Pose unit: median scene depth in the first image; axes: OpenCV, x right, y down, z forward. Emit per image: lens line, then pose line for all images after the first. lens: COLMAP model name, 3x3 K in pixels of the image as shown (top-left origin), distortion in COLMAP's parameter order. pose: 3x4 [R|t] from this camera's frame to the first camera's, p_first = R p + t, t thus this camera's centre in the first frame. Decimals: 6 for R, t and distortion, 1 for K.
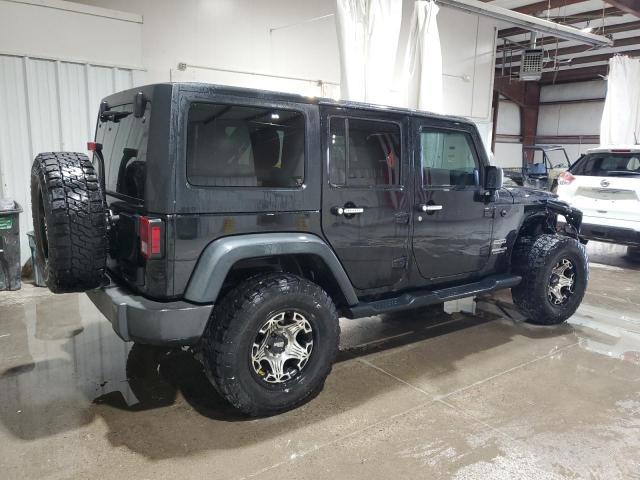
lens RADIAL K [[508.0, 0, 318.4], [0, 508.0, 240.4], [0, 0, 1]] dist [-0.000504, 0.003419]
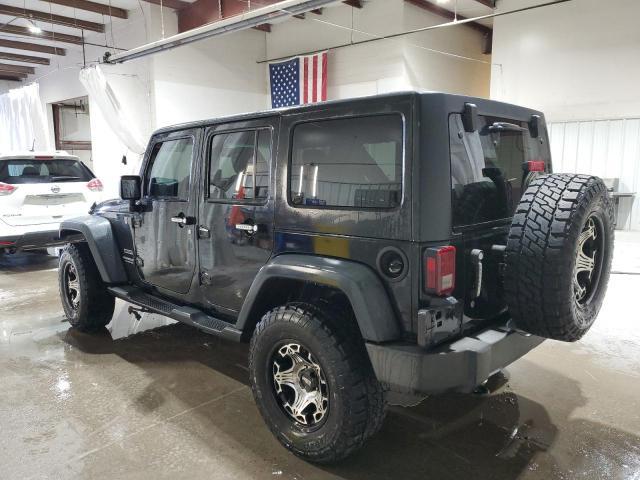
lens RADIAL K [[508.0, 0, 317.7], [0, 508.0, 240.2], [0, 0, 1]] dist [-0.000504, 0.003419]
pose [[-0.209700, -0.152864, 0.965743, -0.558462], [0.160094, 0.969006, 0.188143, -0.123238], [-0.964570, 0.194063, -0.178728, 0.709839]]
